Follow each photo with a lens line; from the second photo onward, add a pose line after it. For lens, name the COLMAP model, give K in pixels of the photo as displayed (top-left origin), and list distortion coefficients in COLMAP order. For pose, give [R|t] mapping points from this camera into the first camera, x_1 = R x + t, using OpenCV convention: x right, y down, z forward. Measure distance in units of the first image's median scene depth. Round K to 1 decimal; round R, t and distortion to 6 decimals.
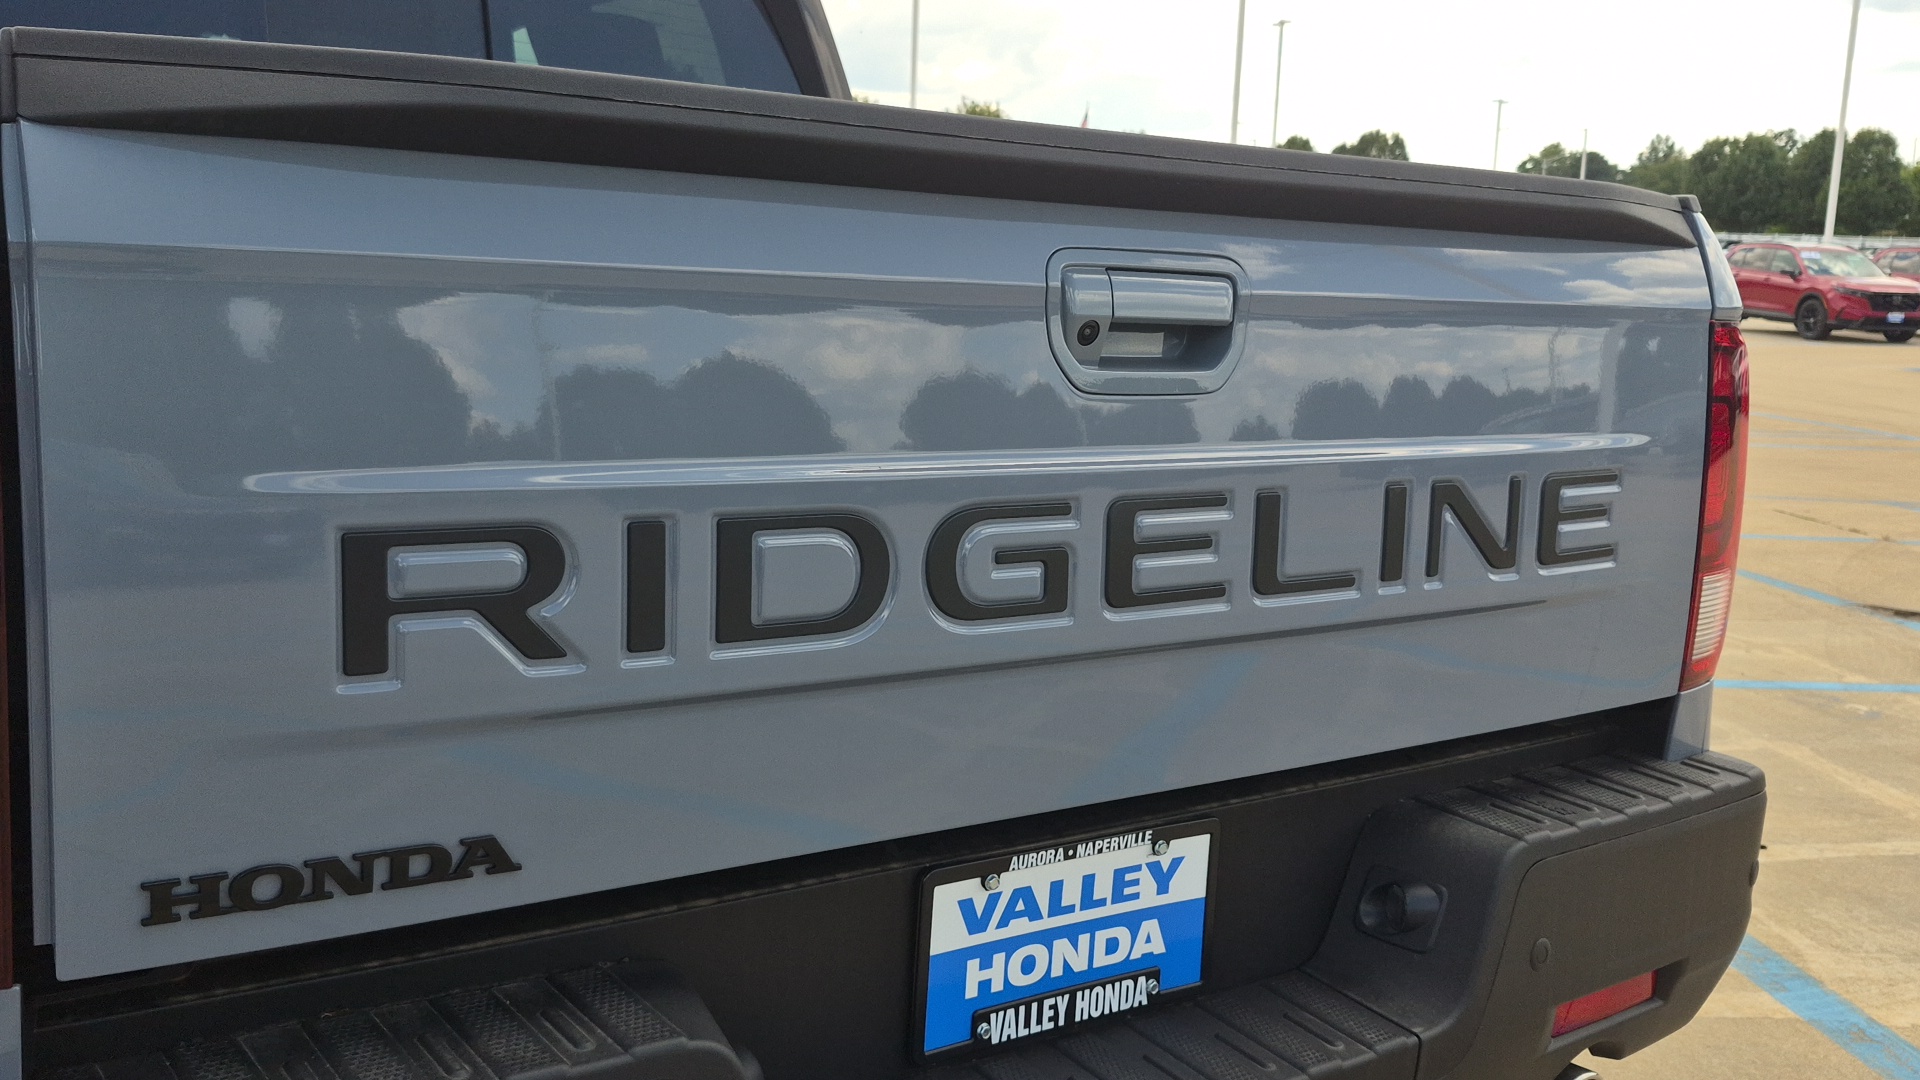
lens RADIAL K [[1794.5, 0, 967.4], [0, 1794.5, 538.8], [0, 0, 1]] dist [0.157335, -0.287013]
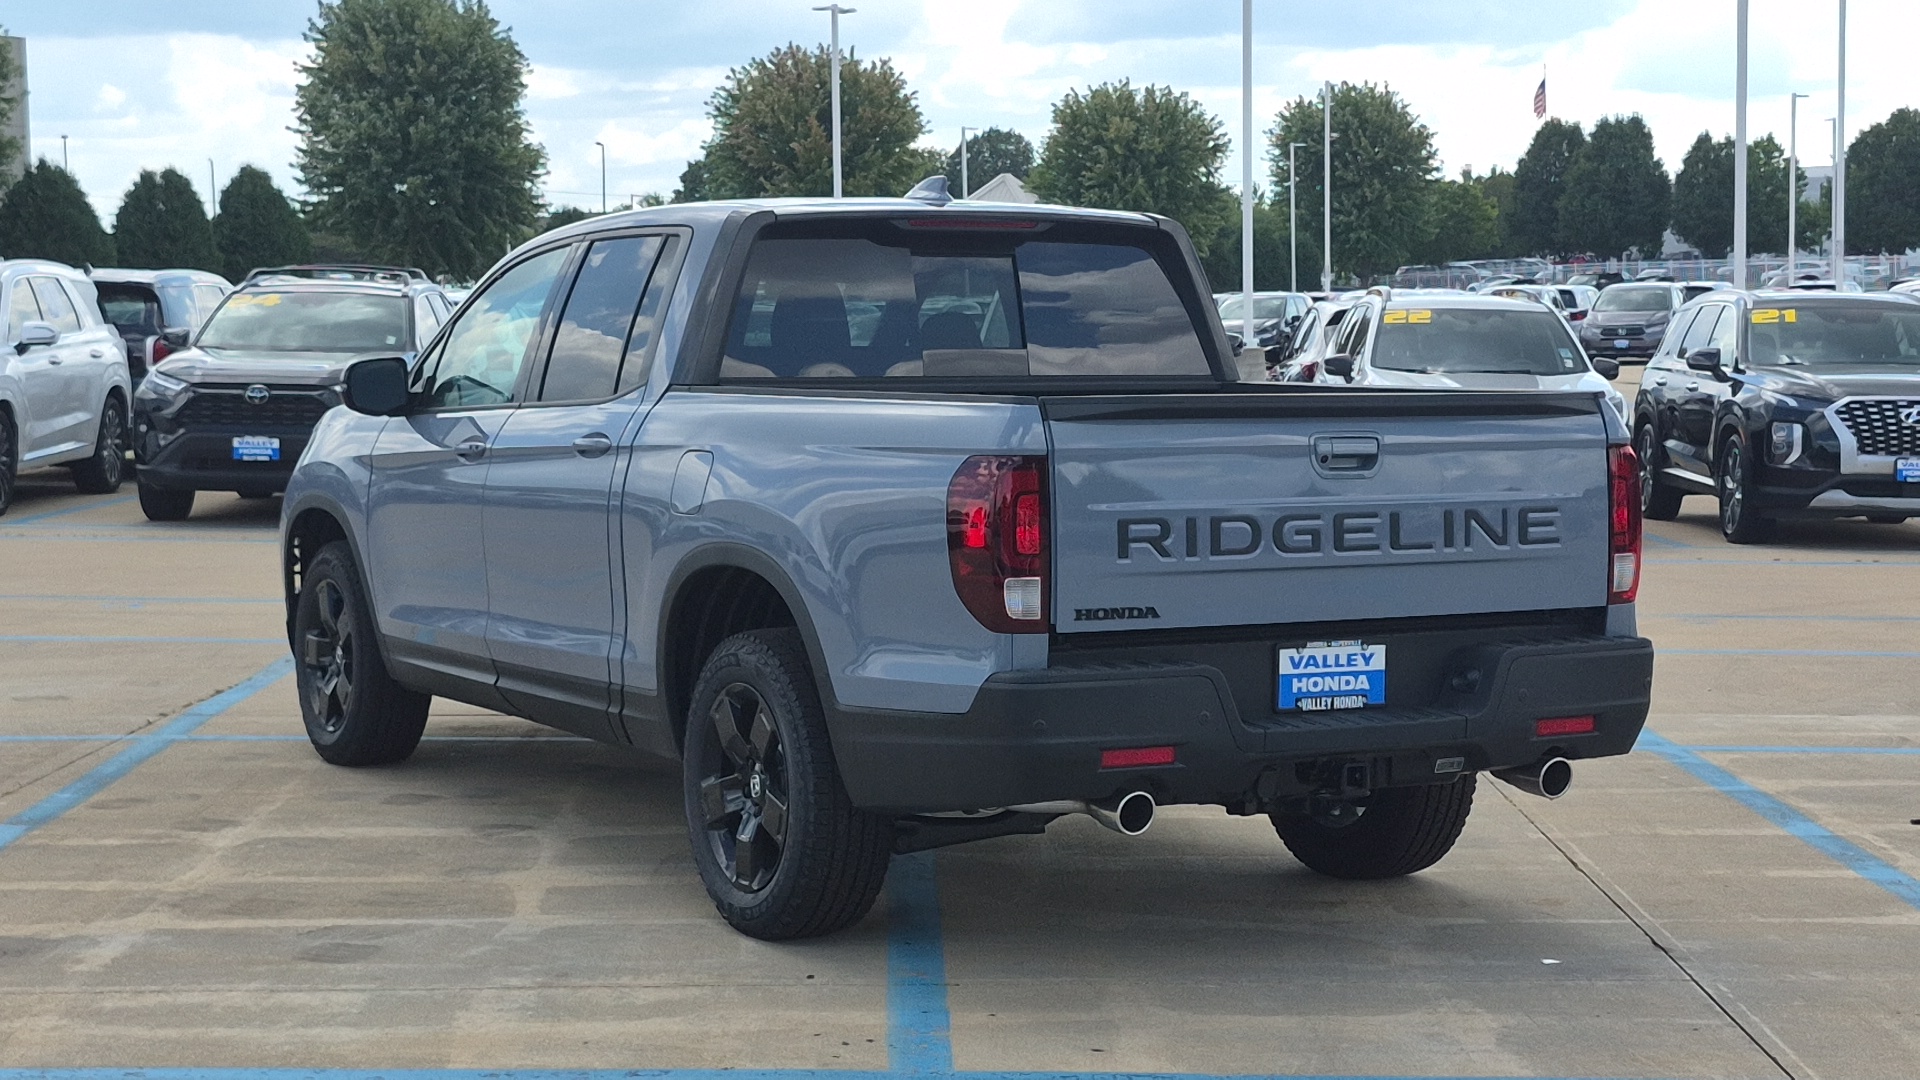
lens RADIAL K [[3157.4, 0, 960.0], [0, 3157.4, 540.0], [0, 0, 1]] dist [0.115701, 0.065814]
pose [[0.991555, -0.039232, -0.123607, 0.115431], [0.027505, 0.995080, -0.095184, 0.525887], [0.126733, 0.090980, 0.987756, -4.450569]]
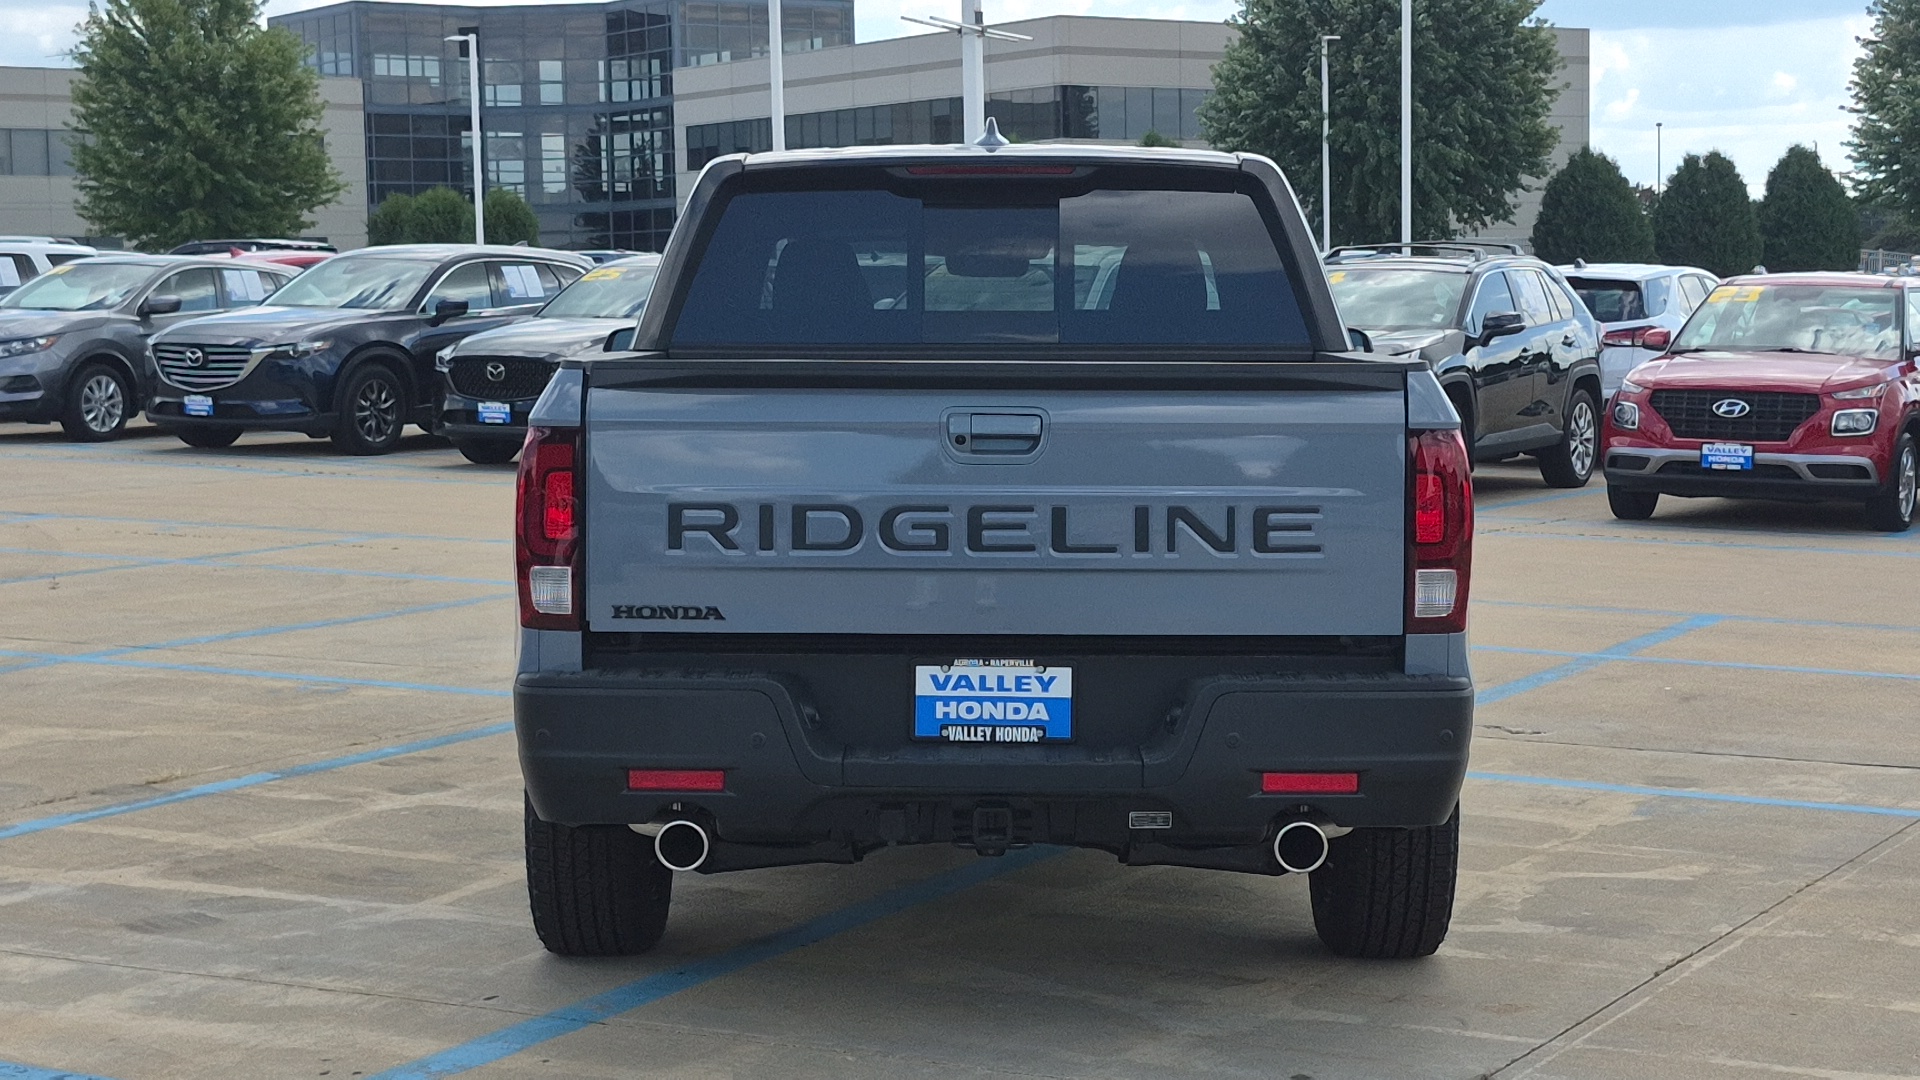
lens RADIAL K [[3157.4, 0, 960.0], [0, 3157.4, 540.0], [0, 0, 1]] dist [0.115701, 0.065814]
pose [[0.806982, -0.004686, -0.590557, 2.753299], [-0.055151, 0.995001, -0.083258, 0.404385], [0.587995, 0.099757, 0.802690, -2.605012]]
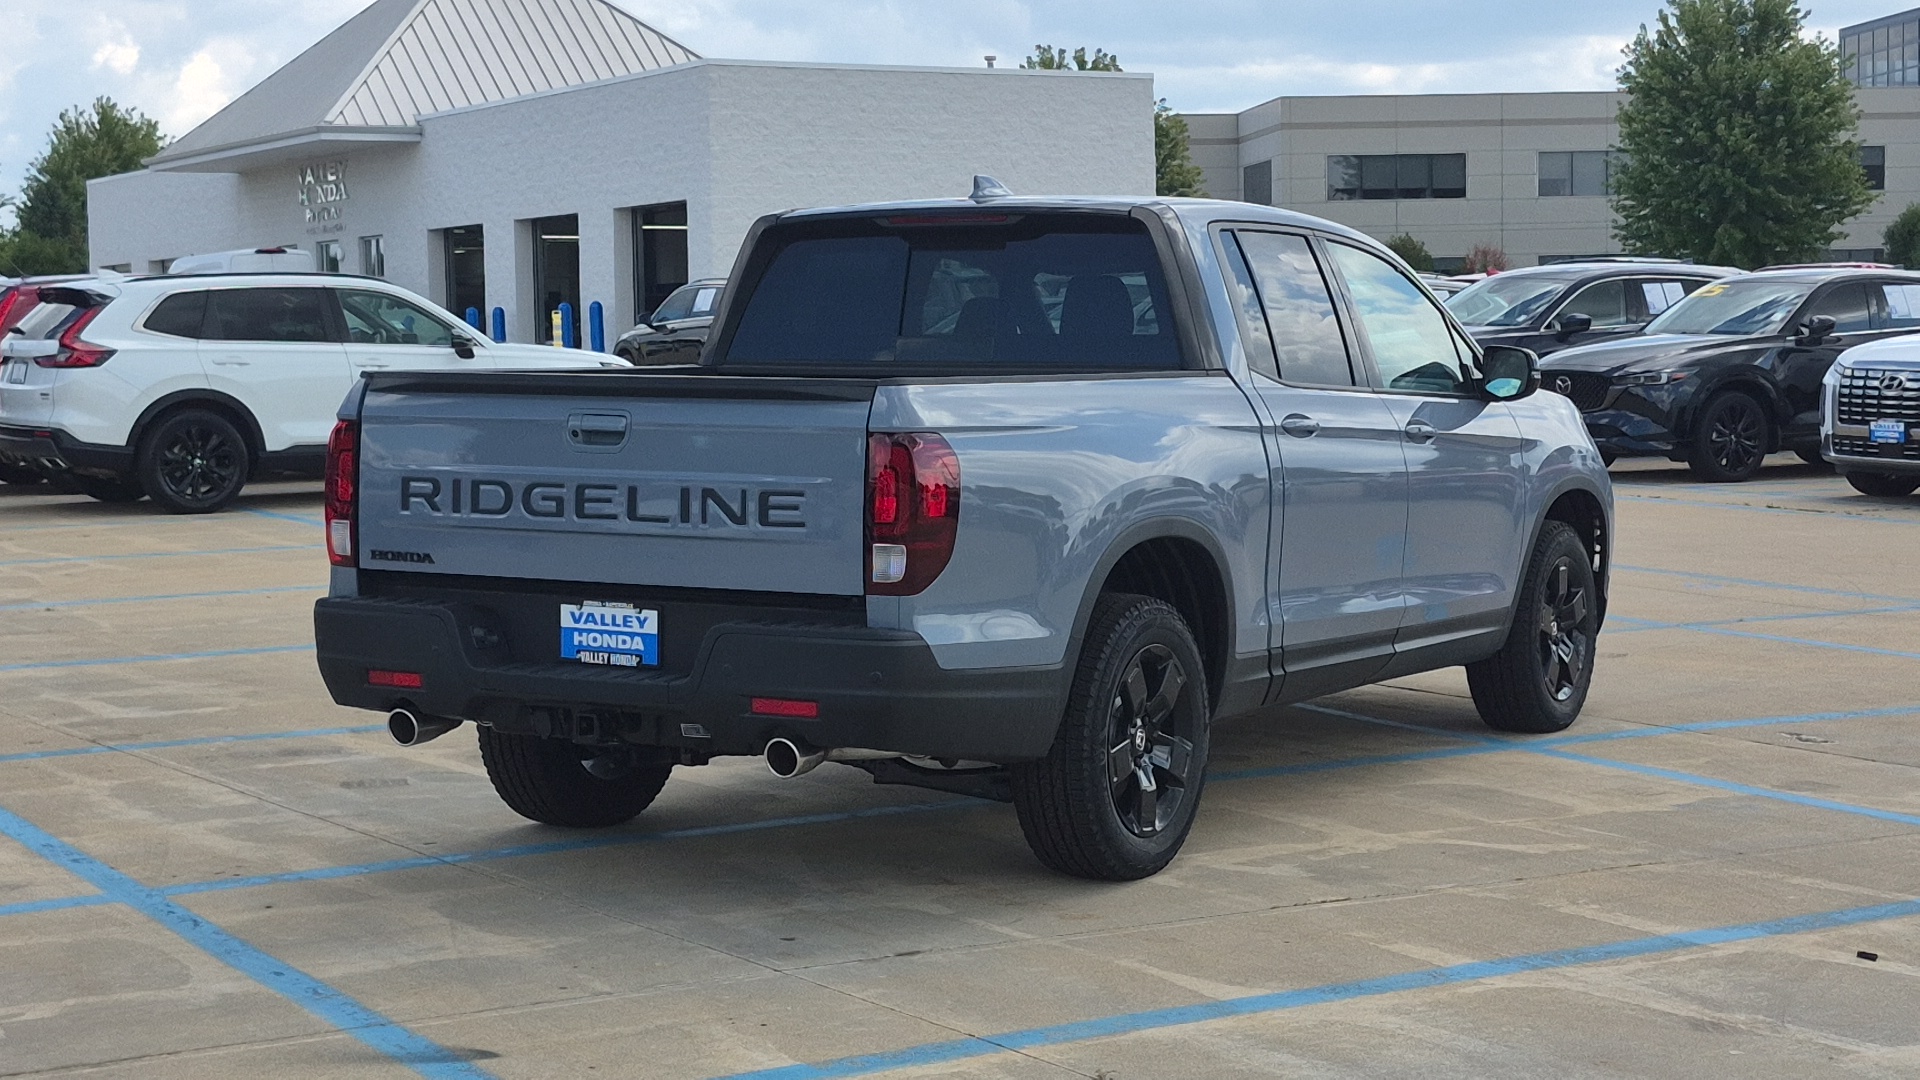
lens RADIAL K [[3157.4, 0, 960.0], [0, 3157.4, 540.0], [0, 0, 1]] dist [0.115701, 0.065814]
pose [[0.407601, 0.015025, -0.913036, 5.871086], [-0.124318, 0.991469, -0.039183, 0.227675], [0.904658, 0.129477, 0.405992, -0.725320]]
